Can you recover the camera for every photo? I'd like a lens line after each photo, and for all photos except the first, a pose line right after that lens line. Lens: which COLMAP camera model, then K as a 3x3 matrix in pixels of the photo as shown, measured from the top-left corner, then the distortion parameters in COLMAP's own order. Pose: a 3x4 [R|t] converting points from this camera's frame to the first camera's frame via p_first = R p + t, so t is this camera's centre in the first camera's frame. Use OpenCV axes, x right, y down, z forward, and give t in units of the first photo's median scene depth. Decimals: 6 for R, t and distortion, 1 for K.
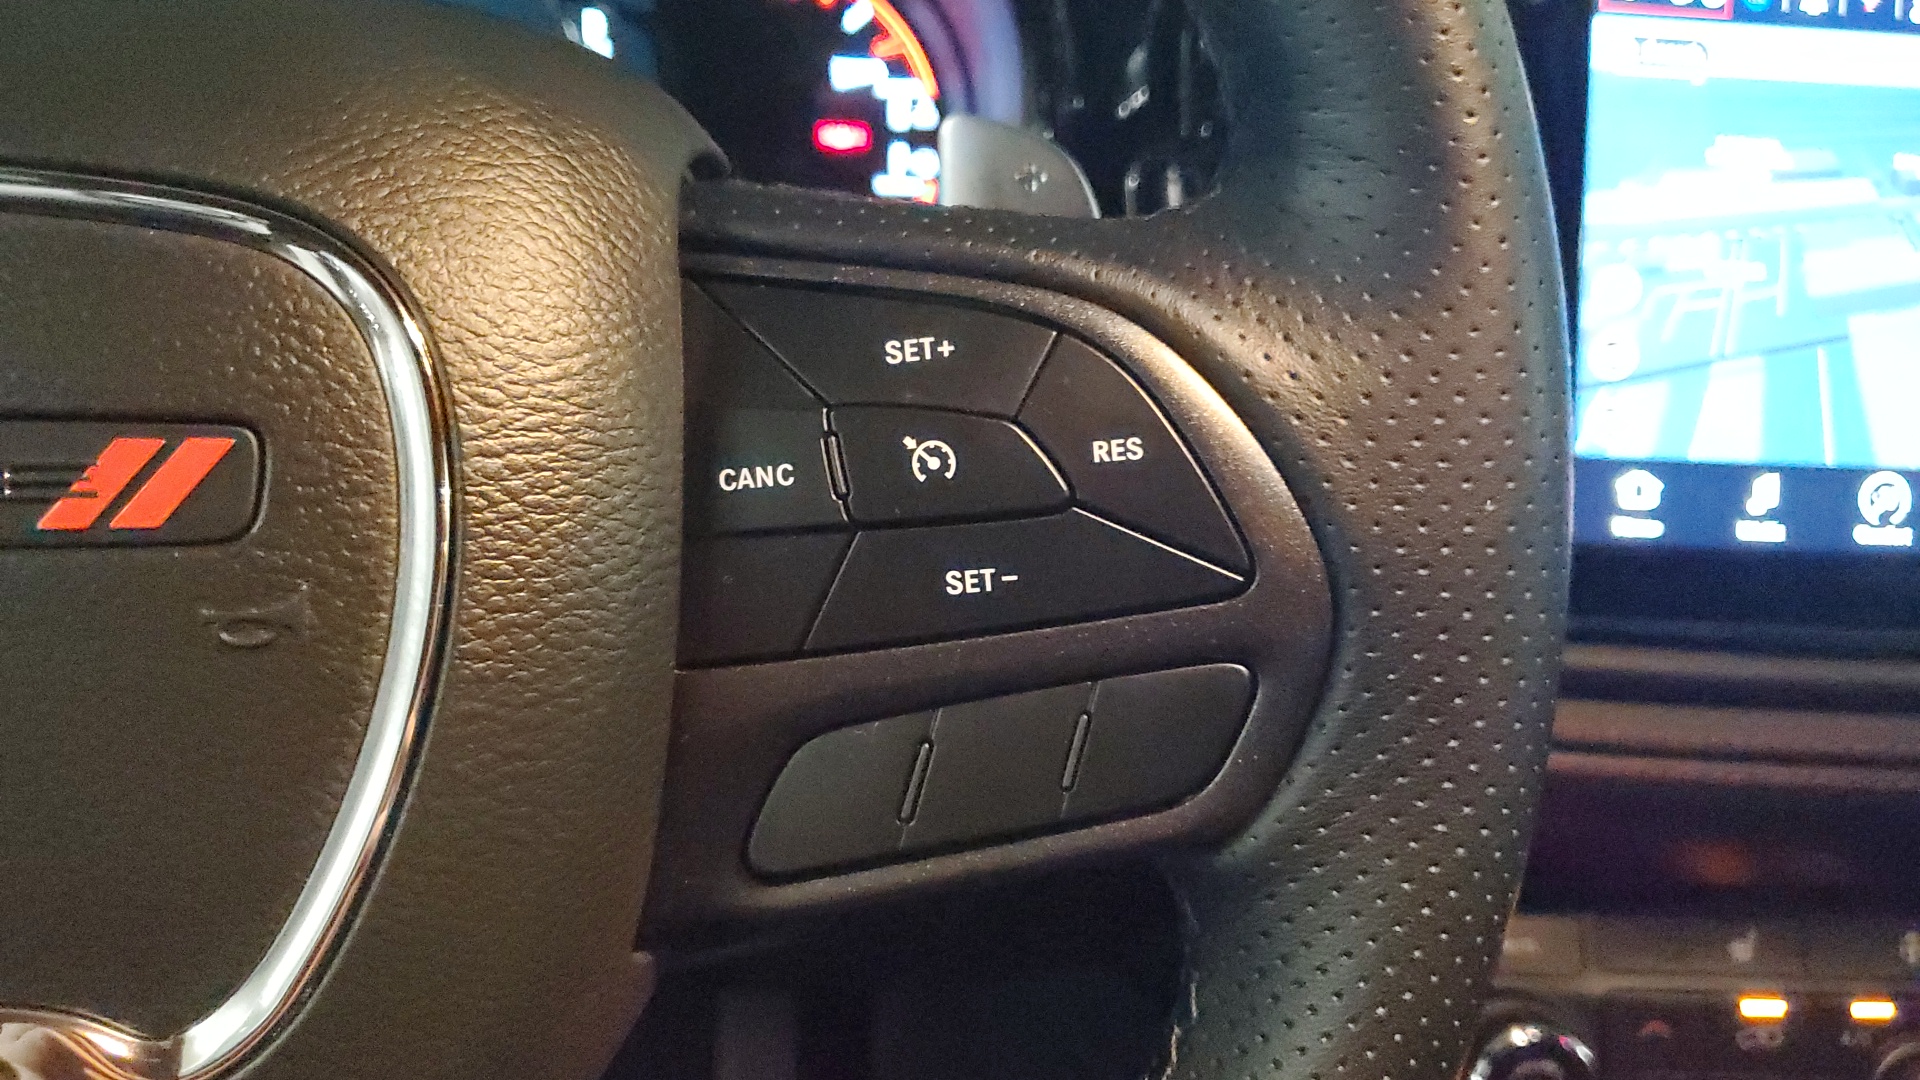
lens RADIAL K [[1629.4, 0, 954.9], [0, 1629.4, 513.0], [0, 0, 1]] dist [0.010232, -0.002855]
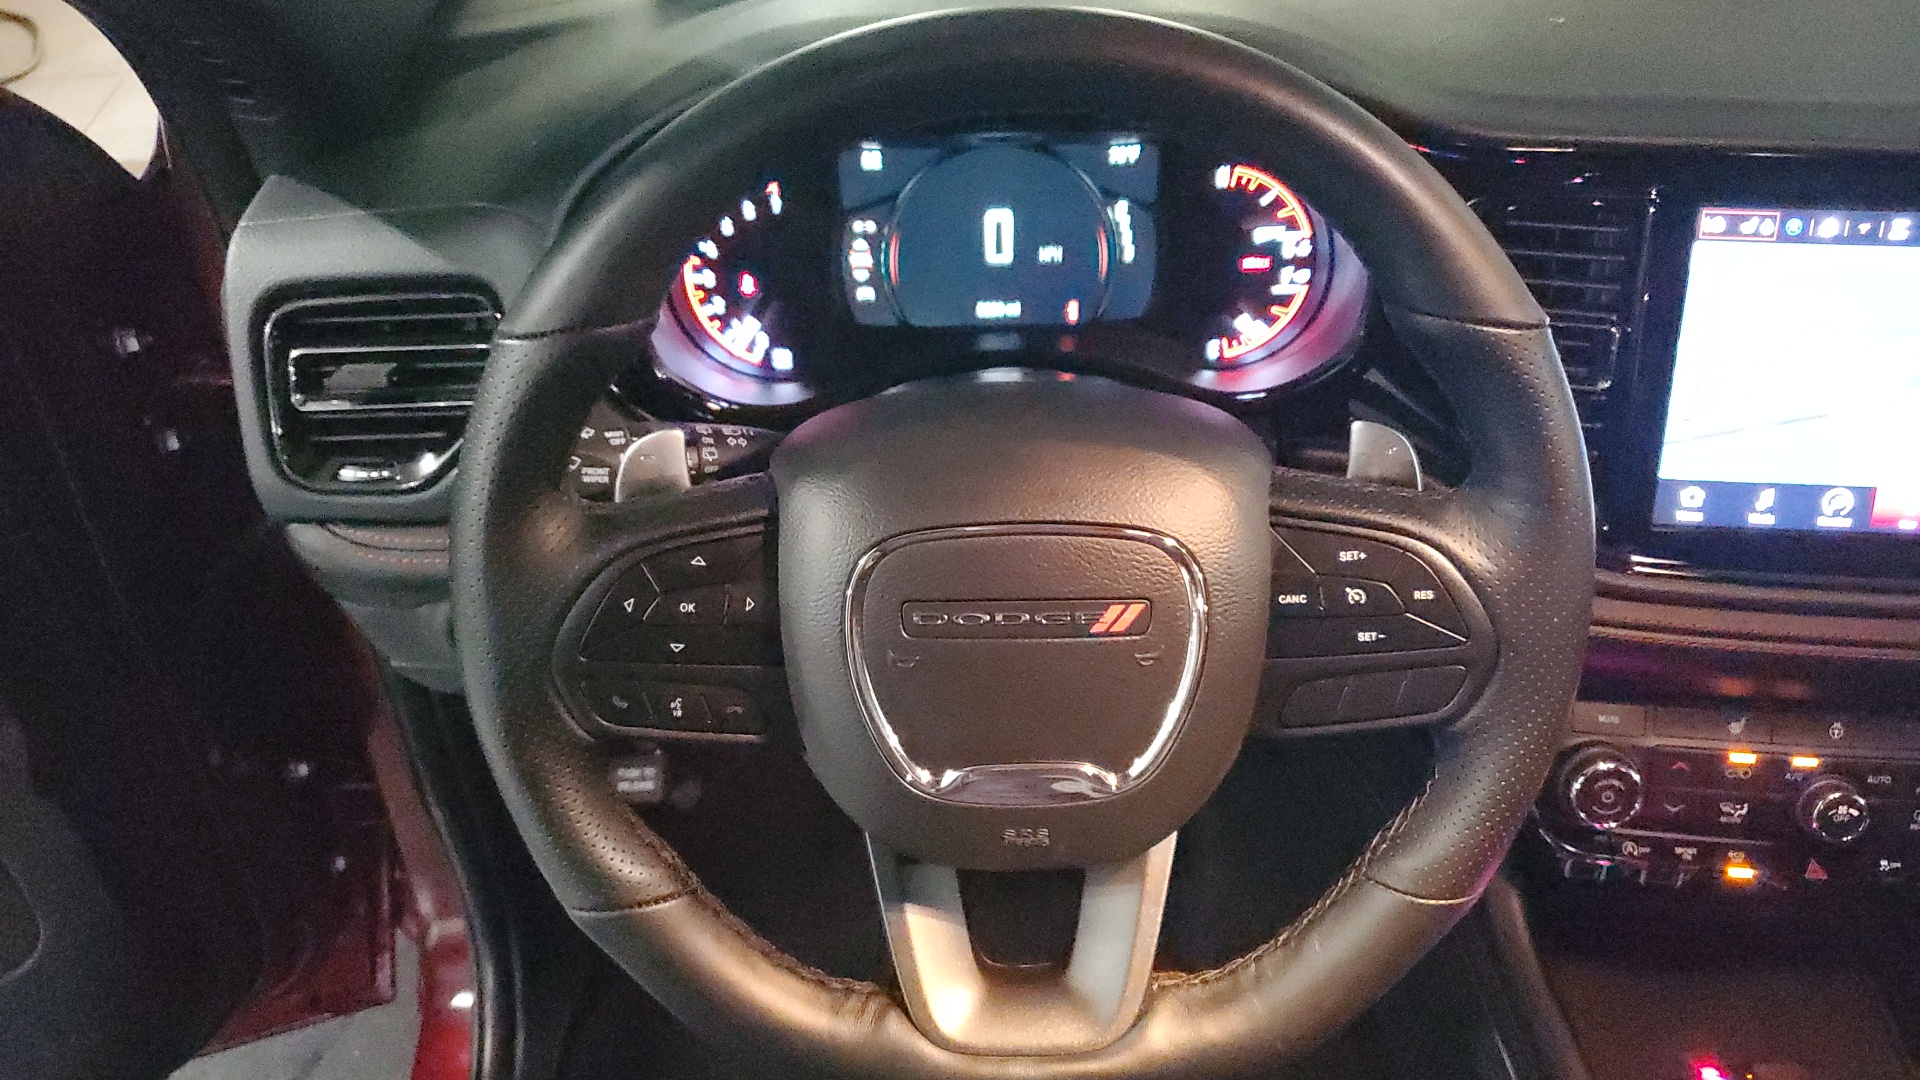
lens RADIAL K [[1560.2, 0, 967.2], [0, 1560.2, 558.8], [0, 0, 1]] dist [0.020588, 0.000661]
pose [[0.990112, 0.031897, -0.136606, -0.158751], [0.001436, 0.971450, 0.237240, -0.373770], [0.140273, -0.235091, 0.961798, -0.863710]]
